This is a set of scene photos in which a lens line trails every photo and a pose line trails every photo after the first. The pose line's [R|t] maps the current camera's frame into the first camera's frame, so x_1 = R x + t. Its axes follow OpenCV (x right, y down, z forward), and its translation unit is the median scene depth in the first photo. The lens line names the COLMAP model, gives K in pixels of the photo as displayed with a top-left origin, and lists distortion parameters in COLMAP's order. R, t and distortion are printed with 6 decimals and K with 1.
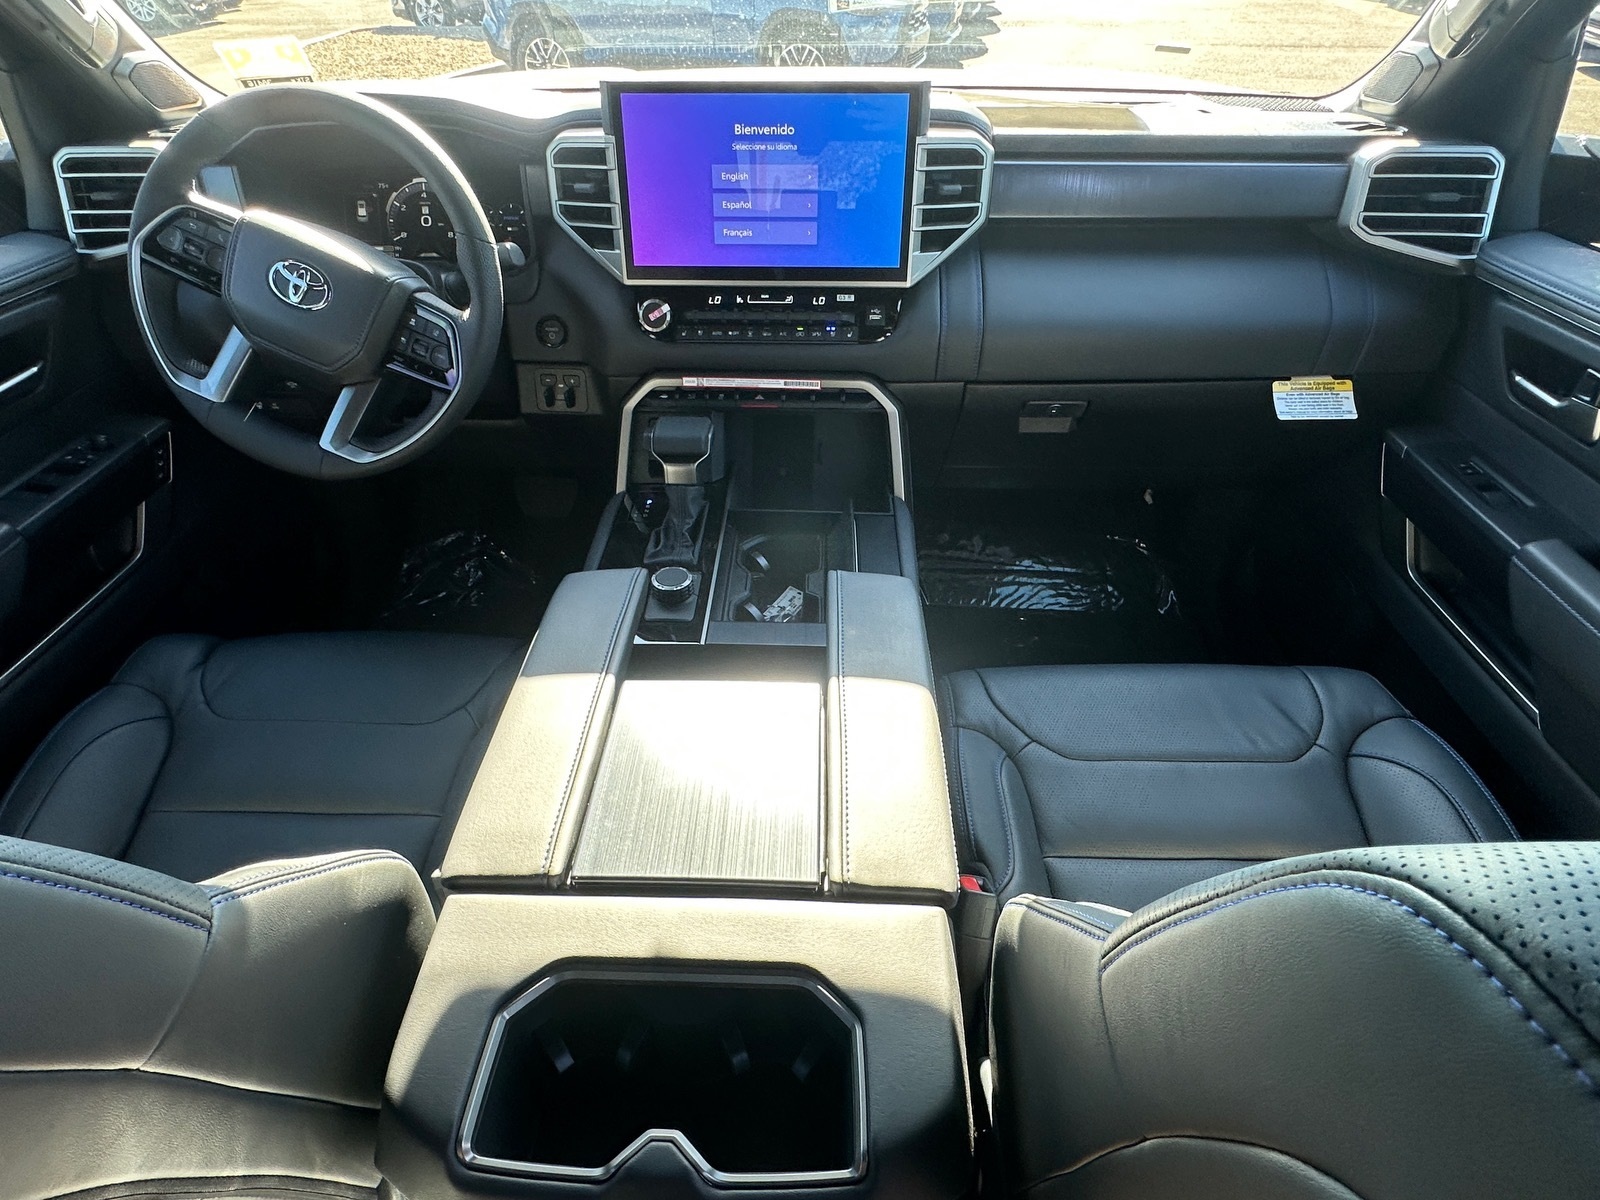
lens RADIAL K [[873.0, 0, 813.3], [0, 873.0, 601.8], [0, 0, 1]] dist [-0.016242, 0.006887]
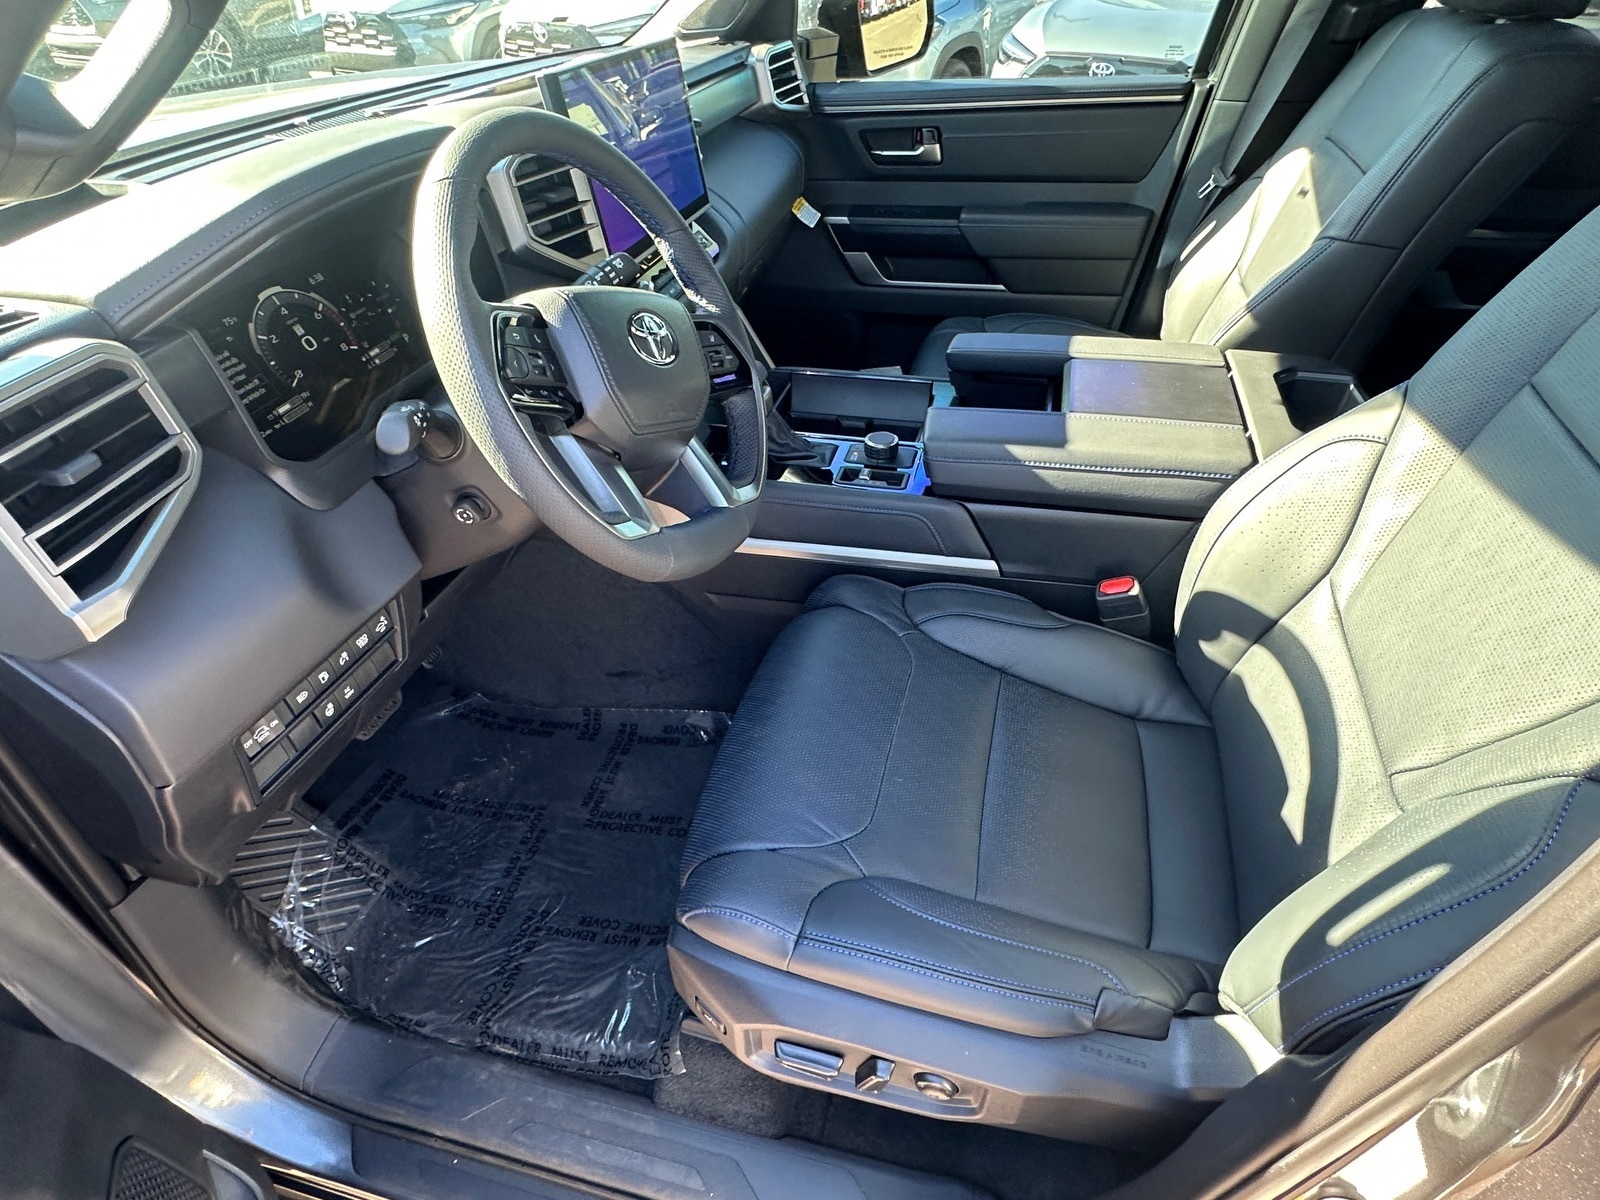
lens RADIAL K [[873.0, 0, 800.8], [0, 873.0, 615.0], [0, 0, 1]] dist [-0.016242, 0.006887]
pose [[0.212961, -0.610788, 0.762617, -1.131246], [0.614580, 0.690515, 0.381419, -0.345522], [-0.759565, 0.387462, 0.522431, 0.470738]]
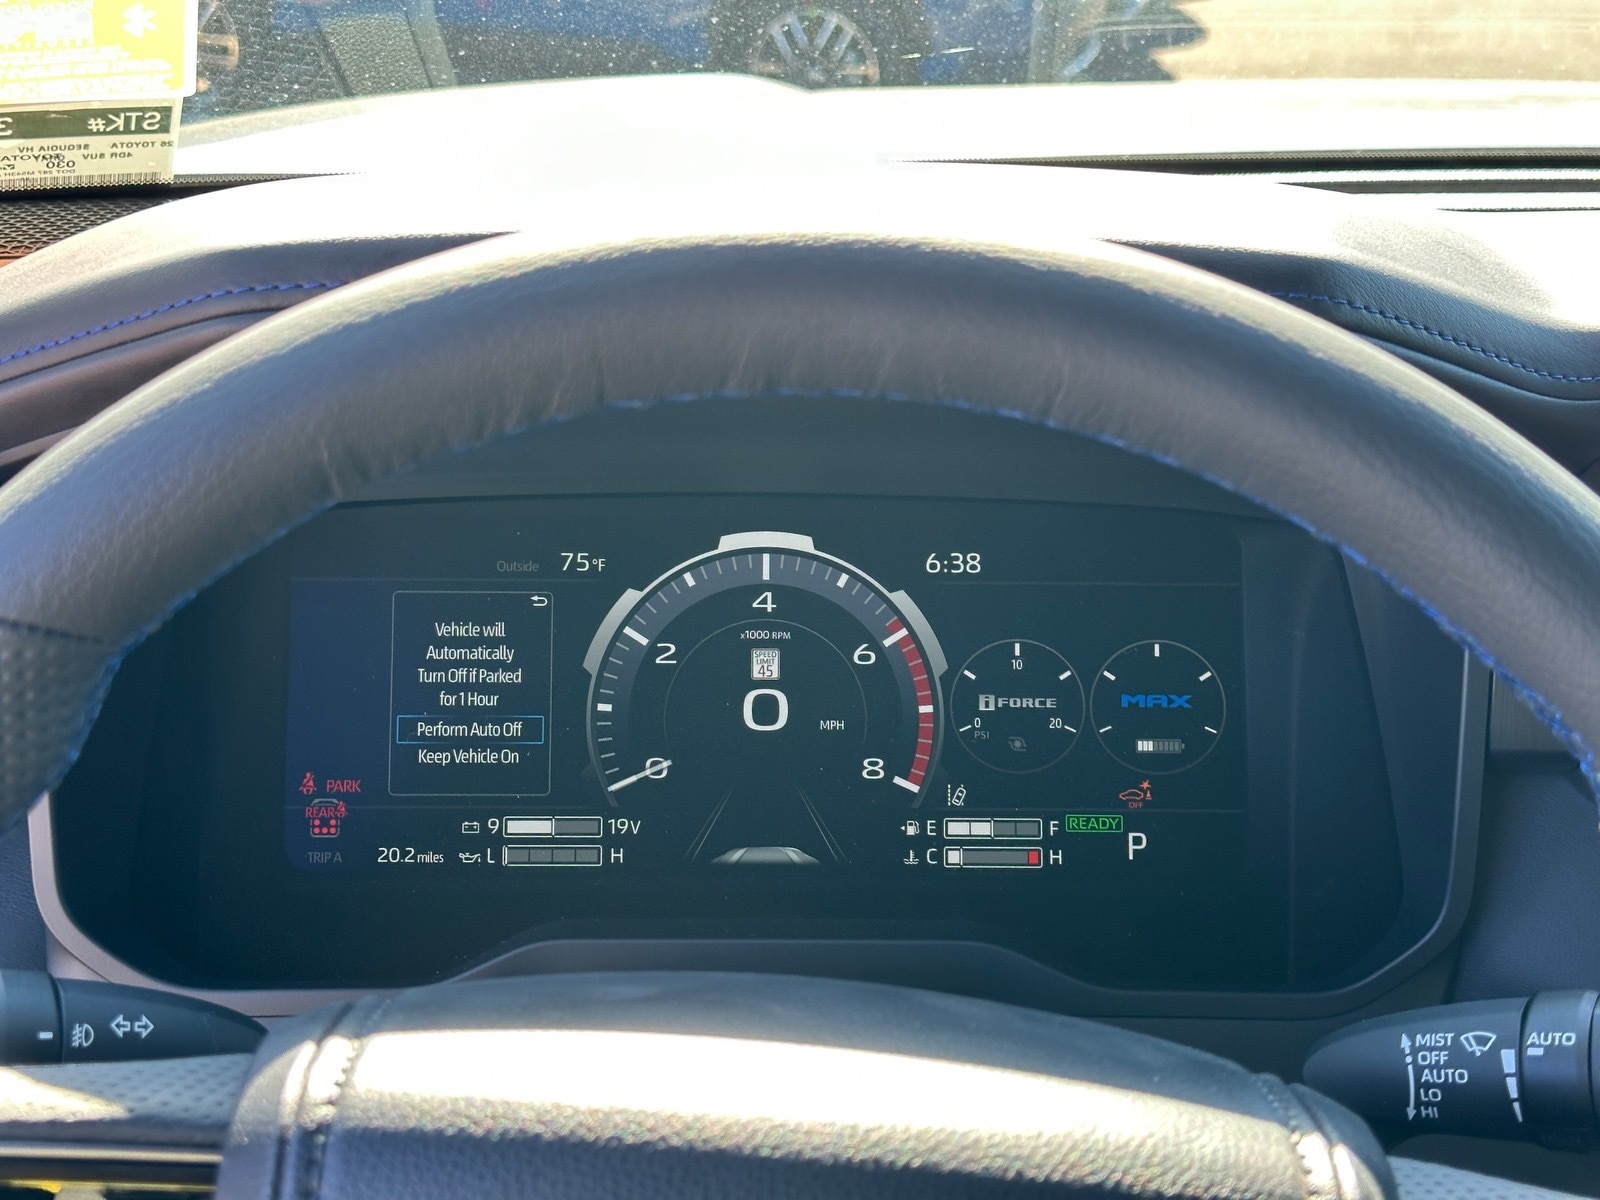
lens RADIAL K [[2263.9, 0, 787.1], [0, 2263.9, 609.1], [0, 0, 1]] dist [0.072039, 0.000000]
pose [[0.998623, -0.002678, 0.052400, -0.520917], [0.018749, 0.950973, -0.308706, -0.314660], [-0.049004, 0.309263, 0.949713, 0.489143]]
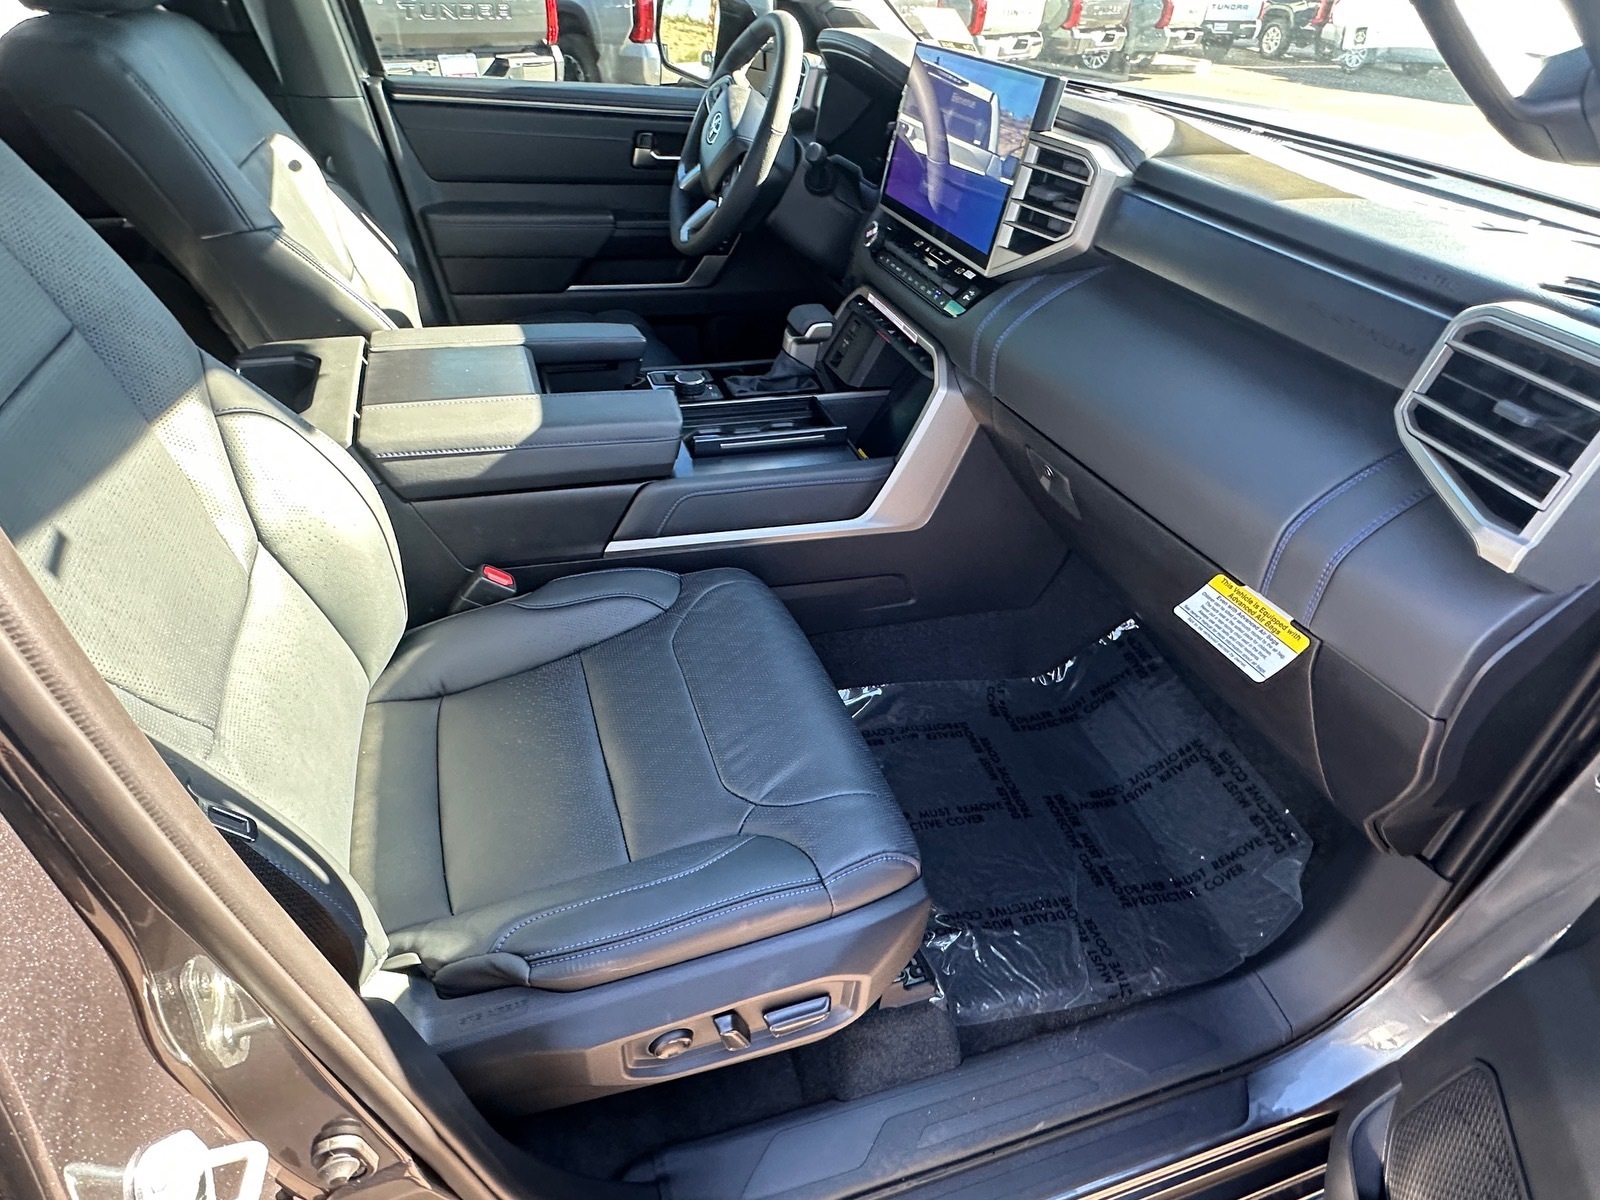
lens RADIAL K [[873.0, 0, 788.2], [0, 873.0, 613.3], [0, 0, 1]] dist [-0.016242, 0.006887]
pose [[0.348916, 0.593648, -0.725148, 0.965820], [-0.622730, 0.725109, 0.293980, -0.225673], [0.700332, 0.348997, 0.622684, 0.335829]]
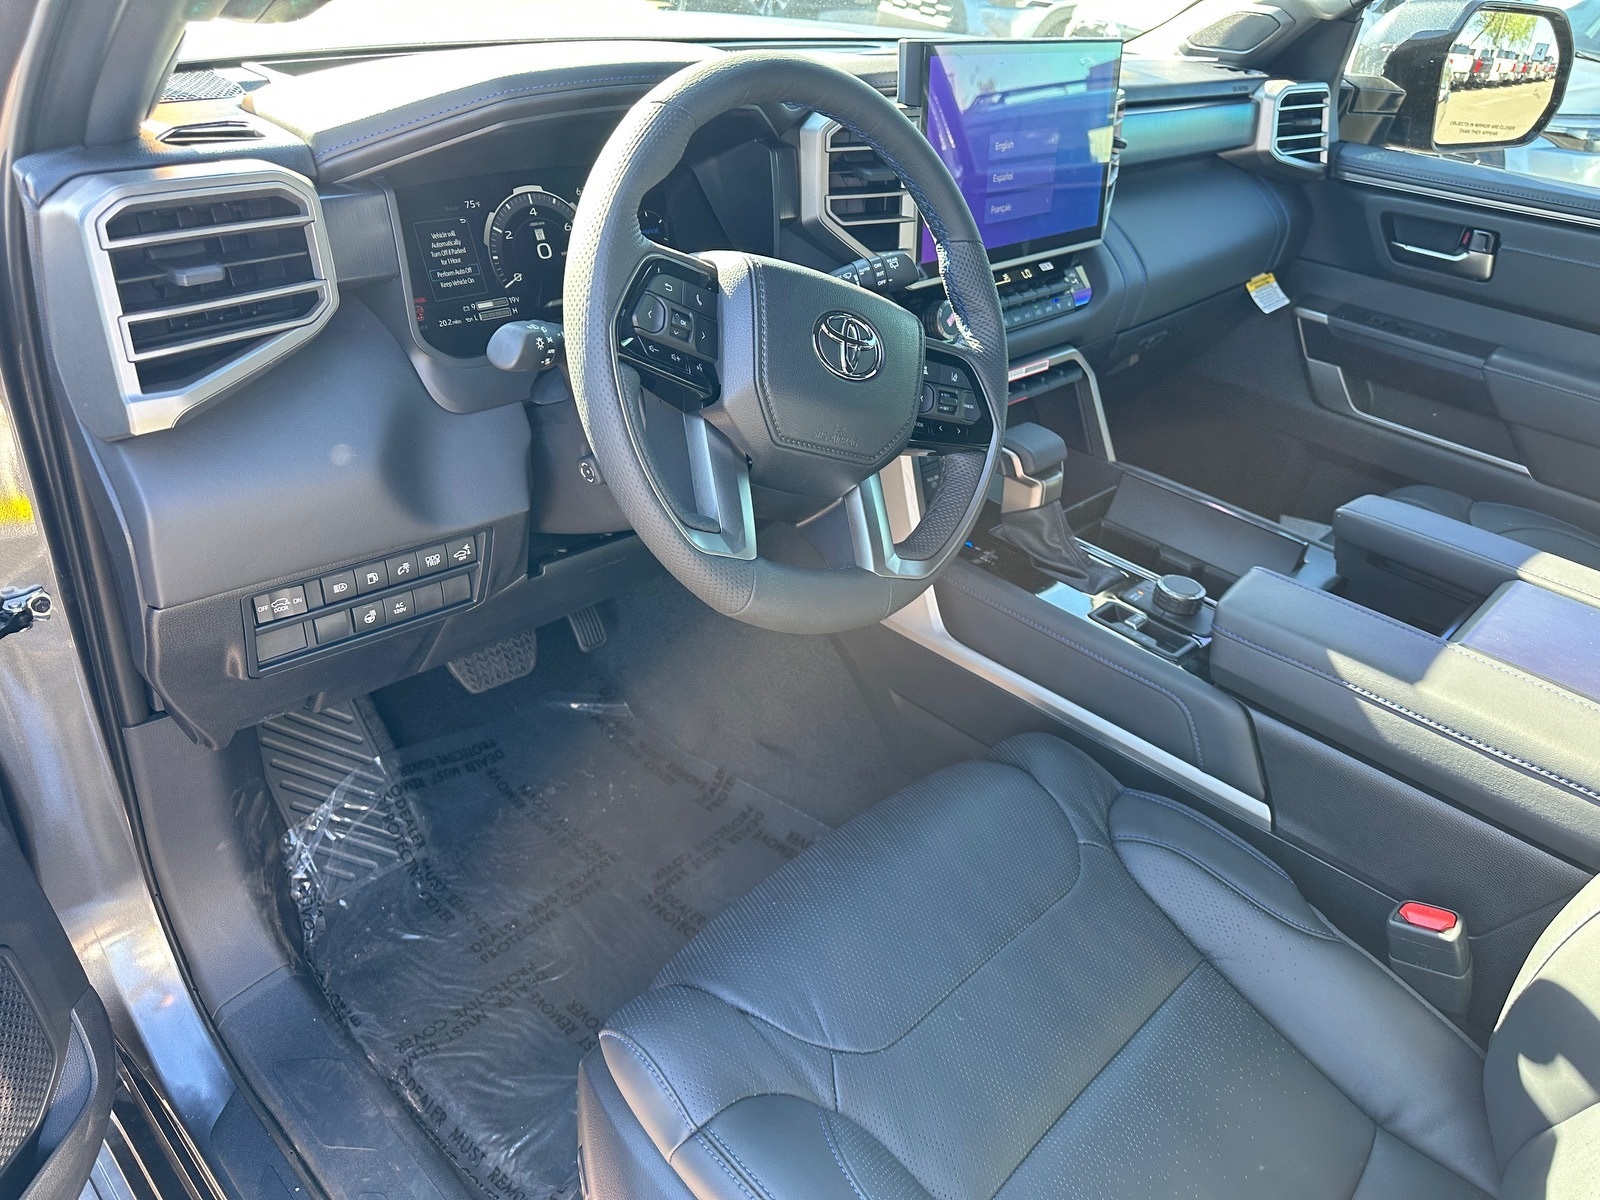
lens RADIAL K [[1132.1, 0, 802.1], [0, 1132.1, 592.6], [0, 0, 1]] dist [0.028743, -0.044641]
pose [[0.666341, -0.332613, 0.667351, -1.060762], [0.370408, 0.924412, 0.090887, -0.235812], [-0.647138, 0.186631, 0.739176, 0.342734]]
